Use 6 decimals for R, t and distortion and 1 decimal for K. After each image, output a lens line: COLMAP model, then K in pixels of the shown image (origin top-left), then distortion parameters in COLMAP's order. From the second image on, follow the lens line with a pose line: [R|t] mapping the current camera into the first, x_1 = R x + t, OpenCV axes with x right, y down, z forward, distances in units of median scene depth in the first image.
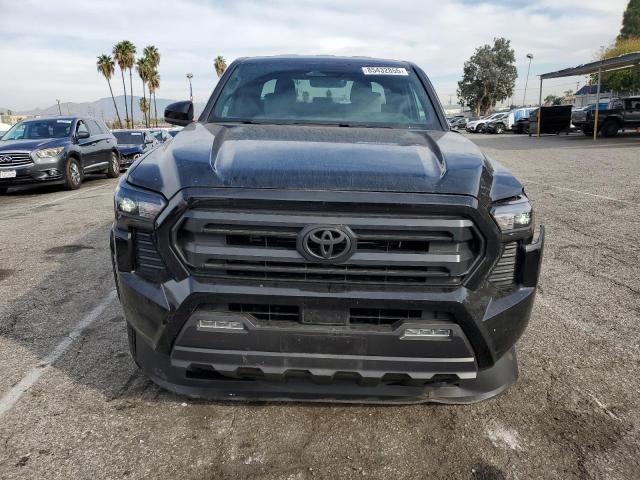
lens RADIAL K [[526.3, 0, 320.0], [0, 526.3, 240.0], [0, 0, 1]] dist [0.027816, -0.016529]
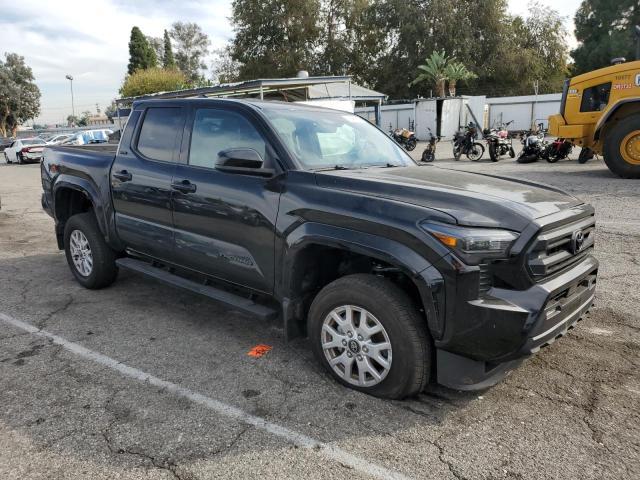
lens RADIAL K [[526.3, 0, 320.0], [0, 526.3, 240.0], [0, 0, 1]] dist [0.027816, -0.016529]
pose [[0.617496, -0.161186, 0.769882, -0.095448], [0.185414, 0.981025, 0.056677, -0.013168], [-0.764409, 0.107749, 0.635664, 0.031816]]
